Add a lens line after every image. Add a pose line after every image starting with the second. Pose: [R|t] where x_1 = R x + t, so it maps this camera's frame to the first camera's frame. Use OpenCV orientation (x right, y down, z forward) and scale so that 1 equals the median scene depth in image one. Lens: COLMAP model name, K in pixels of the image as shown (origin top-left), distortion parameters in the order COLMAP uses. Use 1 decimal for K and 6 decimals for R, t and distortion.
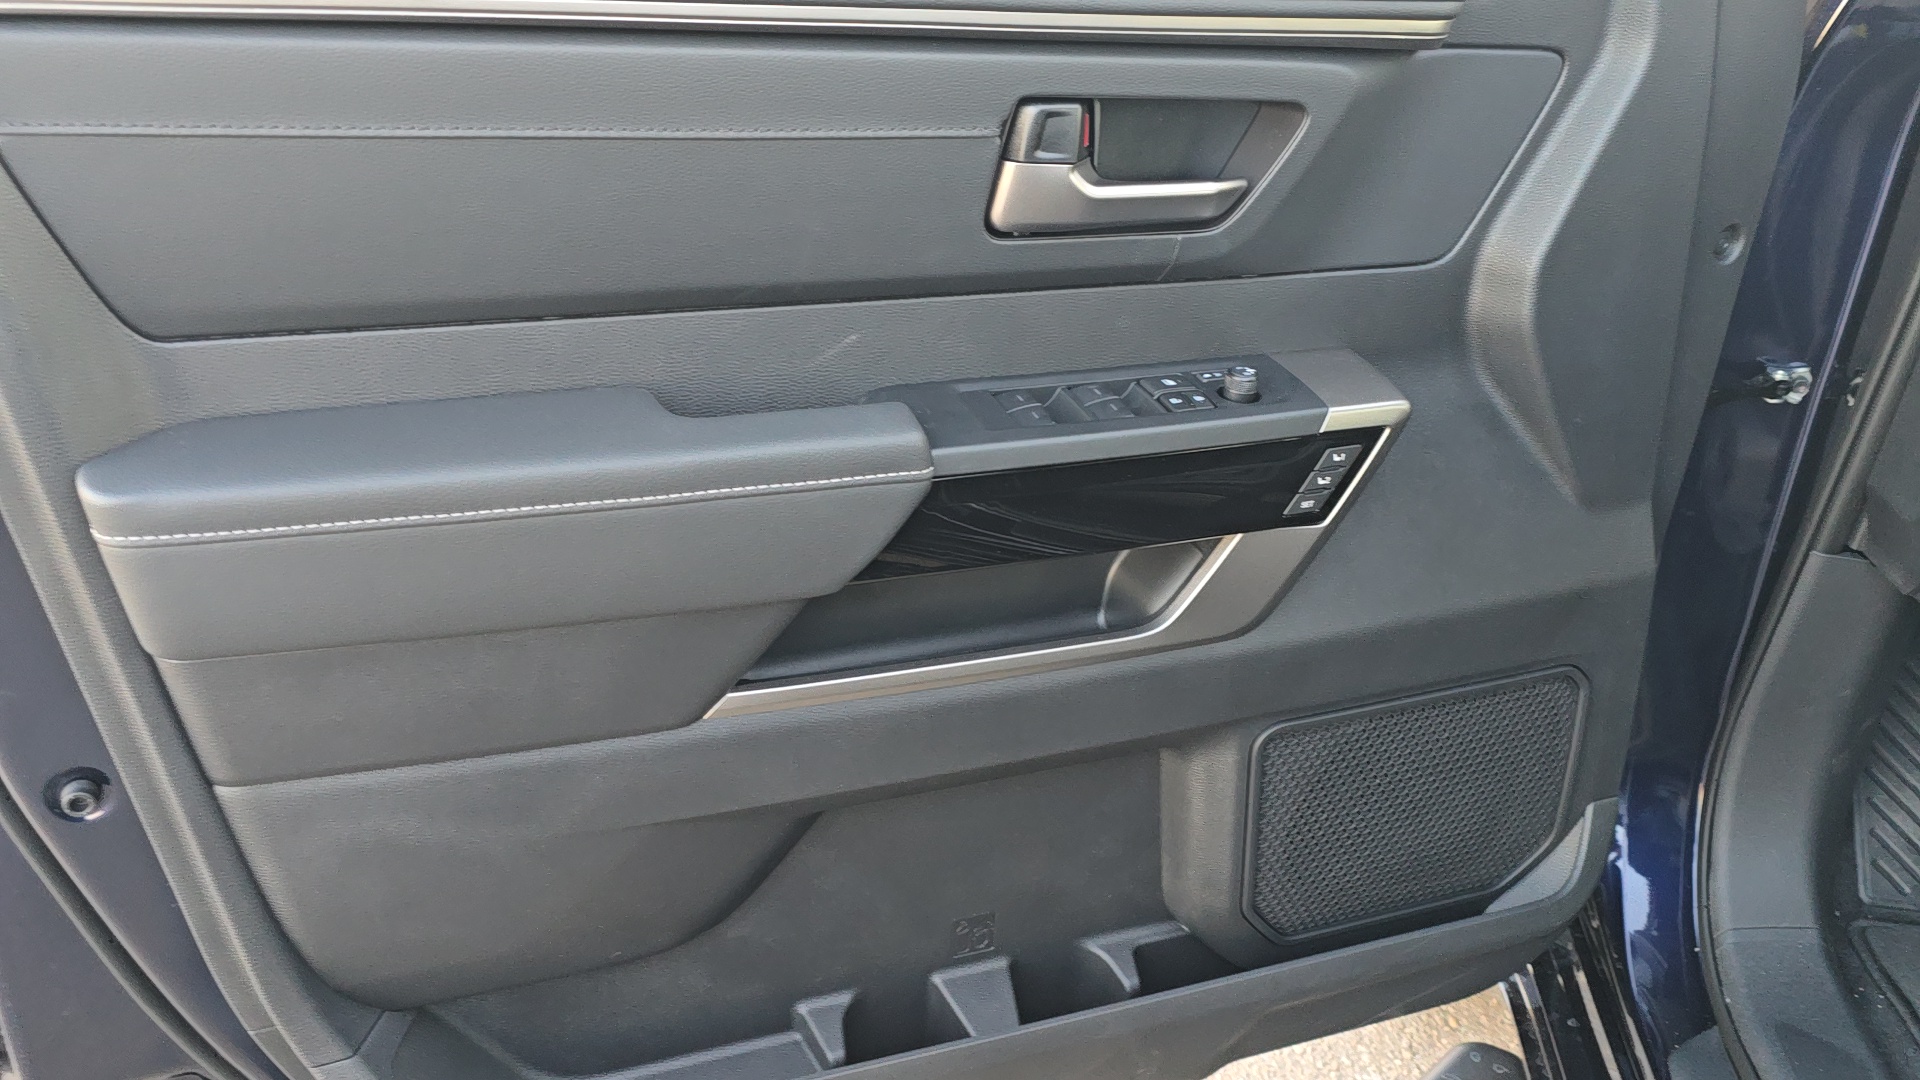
lens RADIAL K [[1586.3, 0, 944.2], [0, 1586.3, 550.6], [0, 0, 1]] dist [-0.015452, 0.029473]
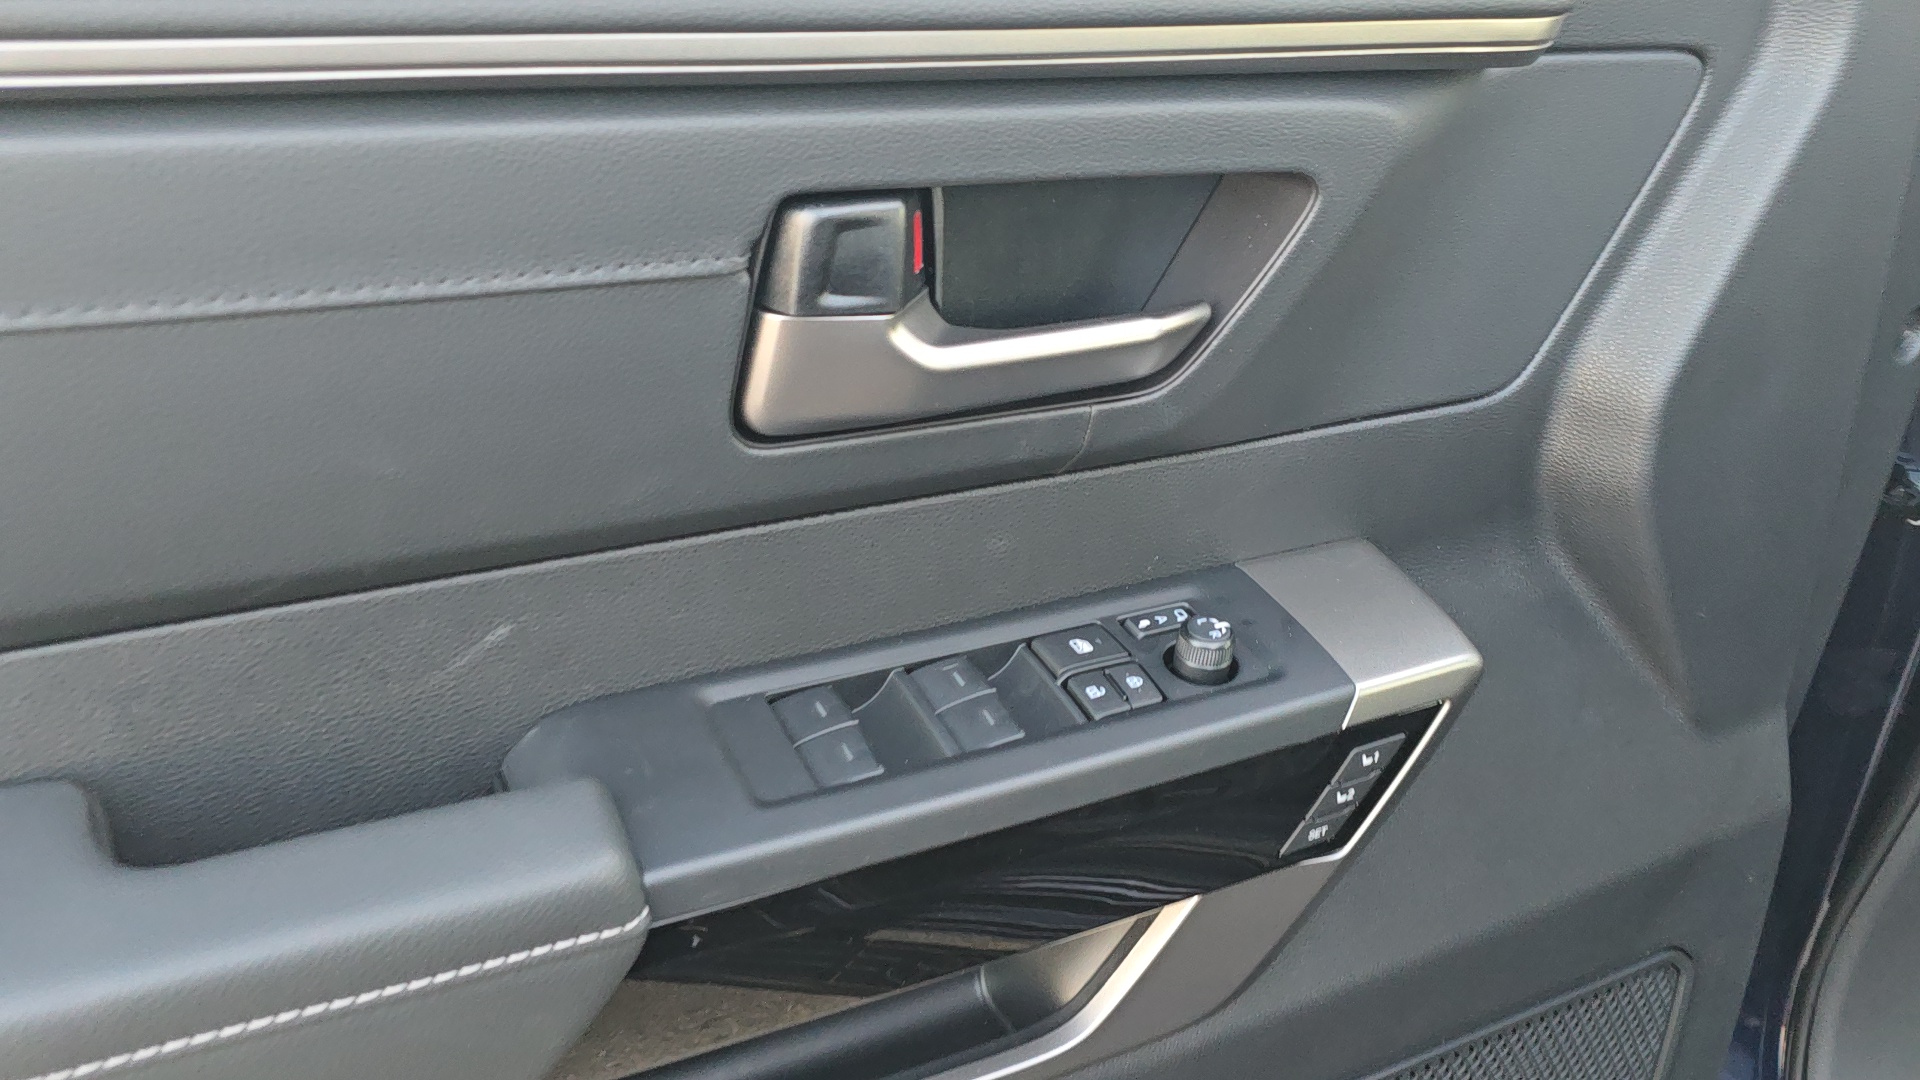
lens RADIAL K [[1586.3, 0, 955.7], [0, 1586.3, 537.4], [0, 0, 1]] dist [-0.015452, 0.029473]
pose [[0.995837, -0.041537, 0.081143, 0.051054], [0.038083, 0.998320, 0.043658, -0.175095], [-0.082820, -0.040386, 0.995746, 0.432322]]
